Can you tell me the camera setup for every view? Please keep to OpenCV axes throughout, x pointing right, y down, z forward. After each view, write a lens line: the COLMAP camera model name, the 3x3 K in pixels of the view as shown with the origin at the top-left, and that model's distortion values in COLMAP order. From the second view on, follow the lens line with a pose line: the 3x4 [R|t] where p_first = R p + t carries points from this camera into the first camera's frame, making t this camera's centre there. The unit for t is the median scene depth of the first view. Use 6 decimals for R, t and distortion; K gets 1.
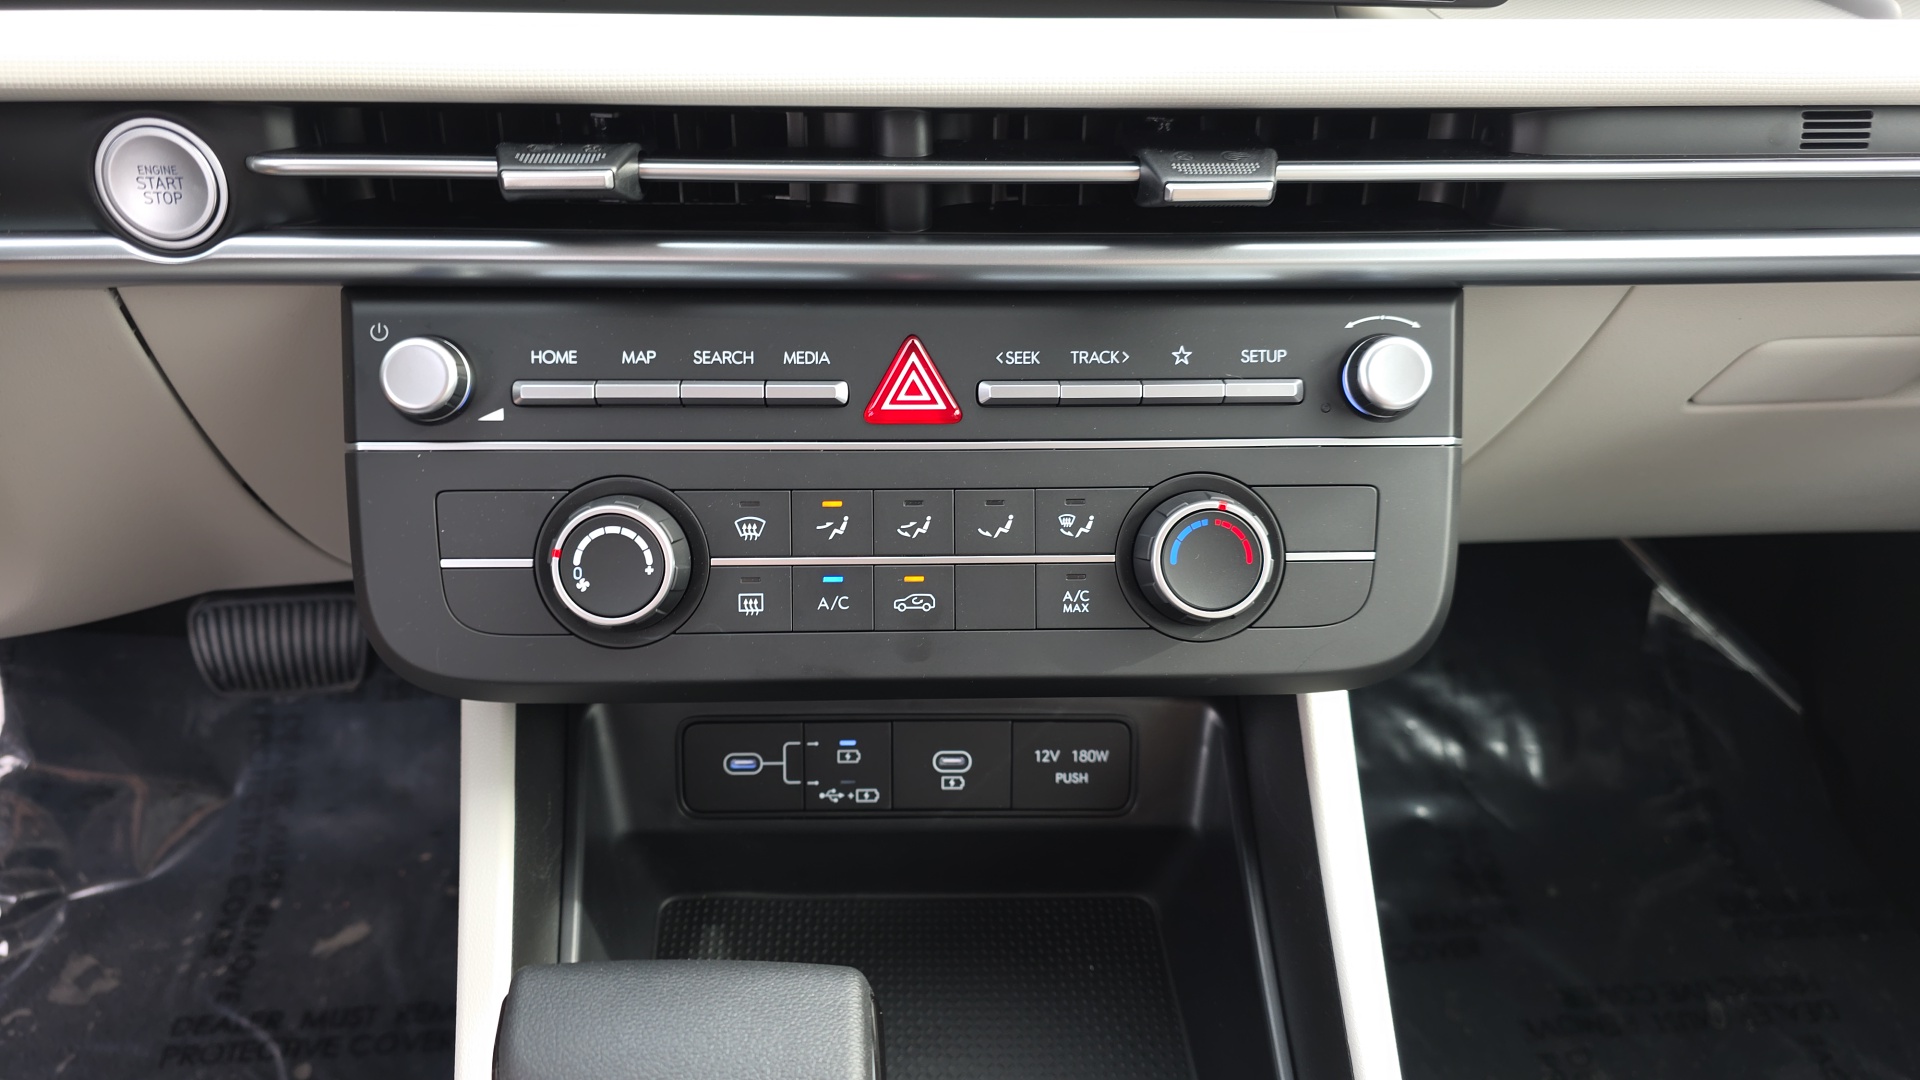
lens RADIAL K [[1305.1, 0, 938.6], [0, 1305.1, 554.9], [0, 0, 1]] dist [0.064060, -0.060451]
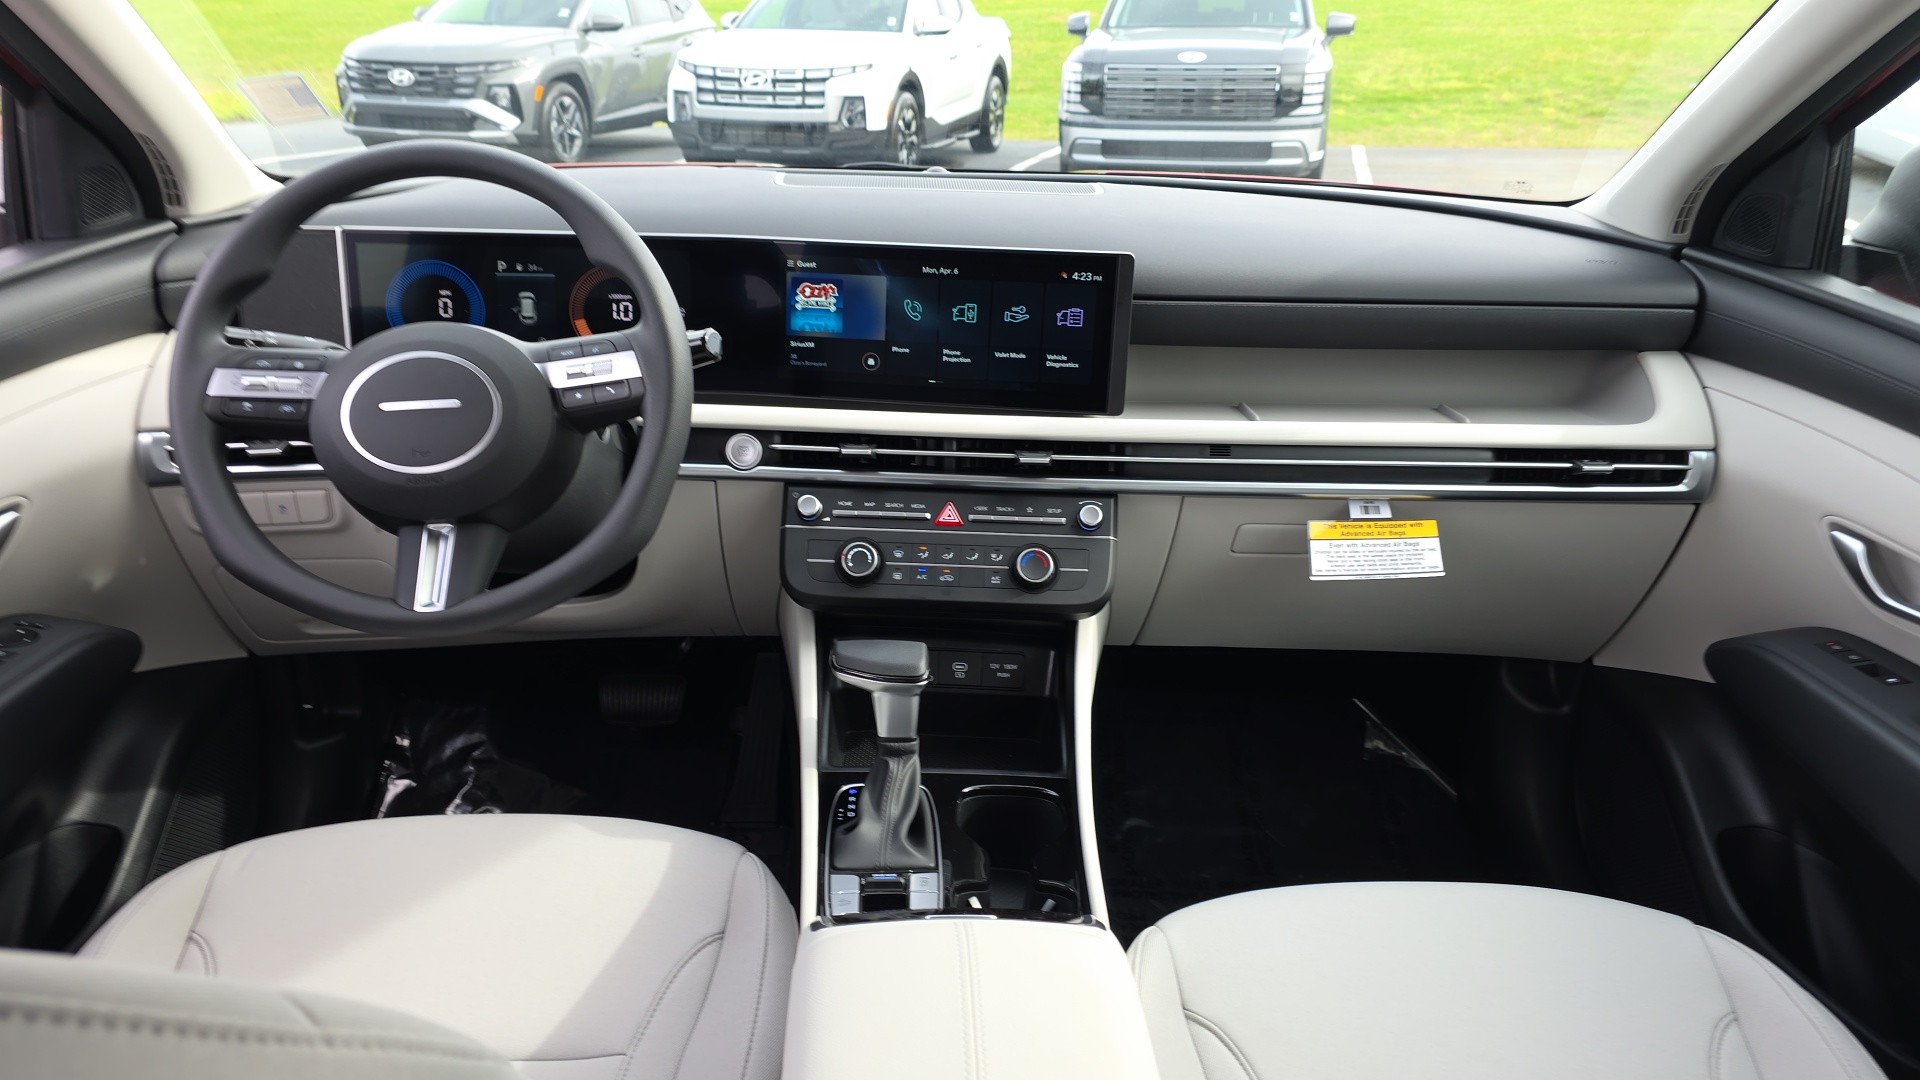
lens RADIAL K [[1293.3, 0, 944.4], [0, 1293.3, 534.2], [0, 0, 1]] dist [0.112985, -0.149372]
pose [[0.997992, 0.033220, -0.053925, 0.148703], [-0.047672, 0.954543, -0.294235, 0.895282], [0.041699, 0.296215, 0.954211, -2.154624]]
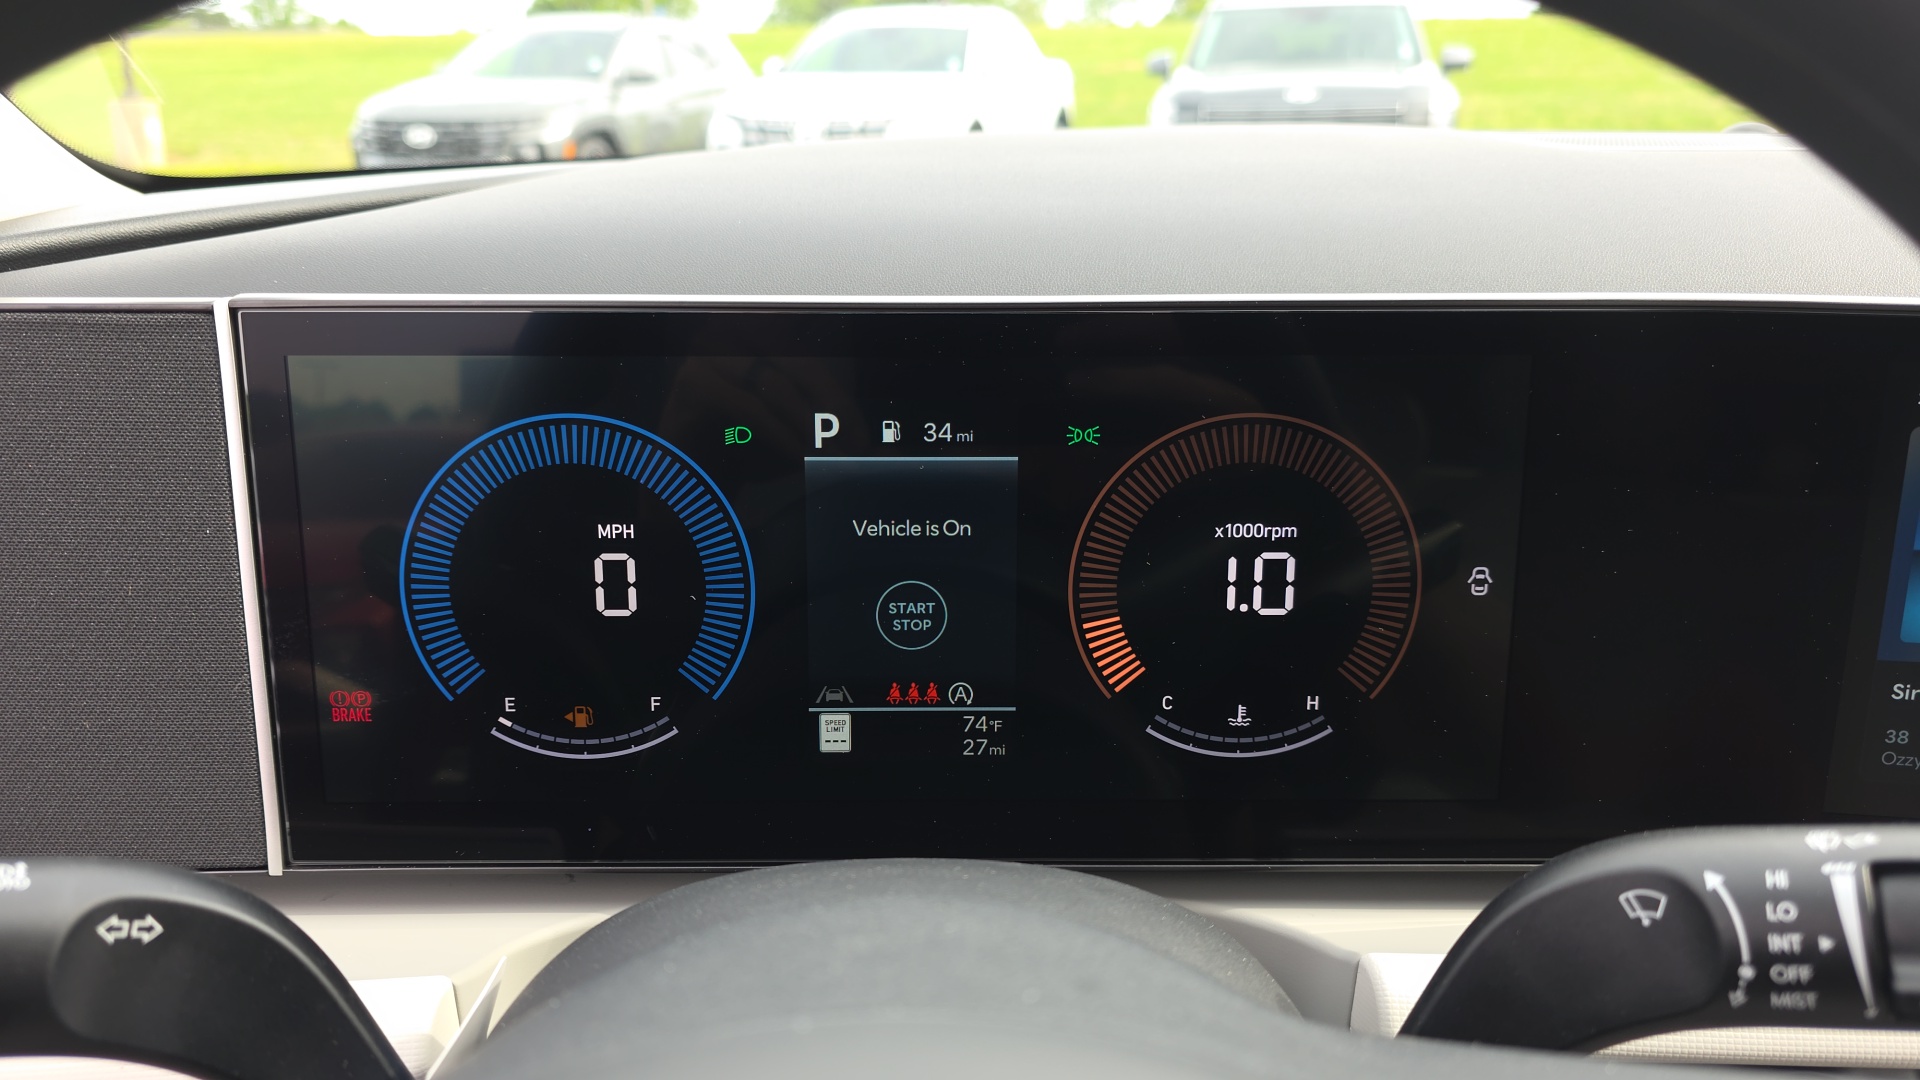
lens RADIAL K [[1315.9, 0, 947.0], [0, 1315.9, 529.6], [0, 0, 1]] dist [0.060893, -0.032306]
pose [[0.997814, 0.016292, -0.064044, -1.047204], [-0.037312, 0.938777, -0.342500, -0.325048], [0.054543, 0.344141, 0.937332, -0.017319]]
